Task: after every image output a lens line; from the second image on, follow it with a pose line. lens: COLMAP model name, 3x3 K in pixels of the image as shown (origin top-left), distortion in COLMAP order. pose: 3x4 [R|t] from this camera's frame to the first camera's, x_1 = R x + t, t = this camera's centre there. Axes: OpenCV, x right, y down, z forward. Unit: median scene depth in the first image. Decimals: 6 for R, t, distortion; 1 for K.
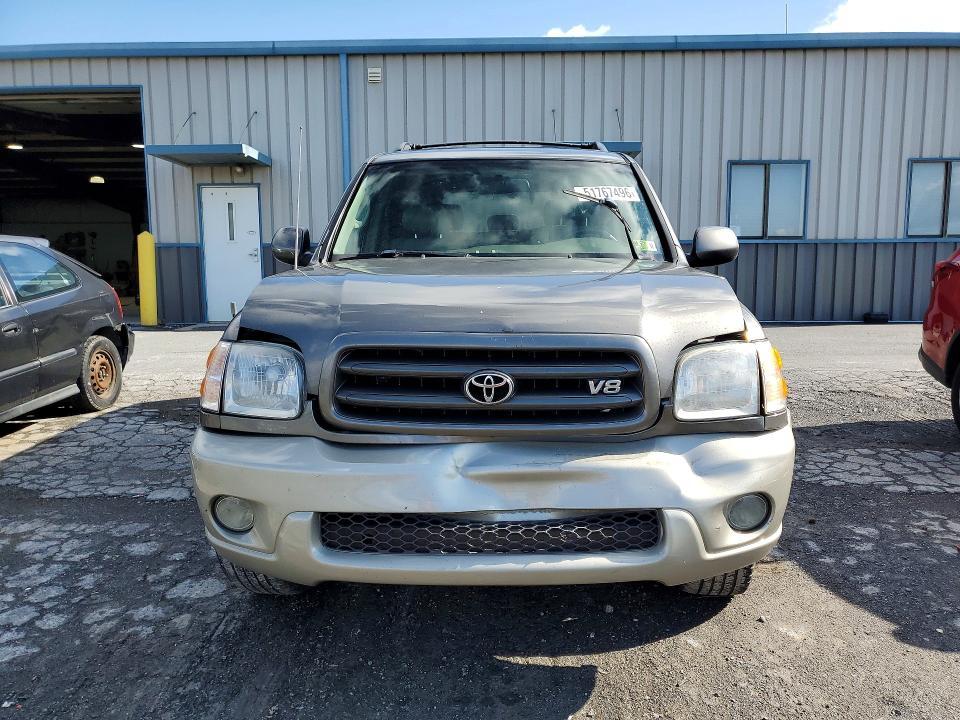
lens RADIAL K [[755.7, 0, 498.8], [0, 755.7, 381.9], [0, 0, 1]] dist [0.014167, 0.006121]
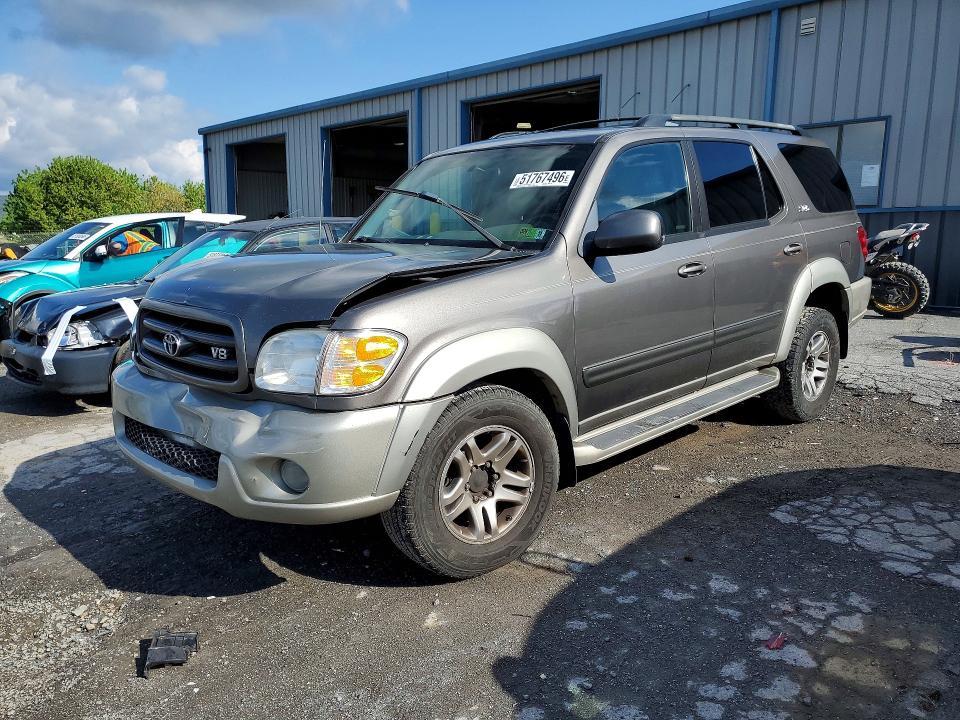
lens RADIAL K [[755.7, 0, 492.4], [0, 755.7, 373.9], [0, 0, 1]] dist [0.014167, 0.006121]
pose [[0.720353, 0.136582, -0.680027, 0.861102], [-0.108877, 0.990533, 0.083612, -0.074759], [0.685009, 0.013809, 0.728404, 0.237492]]
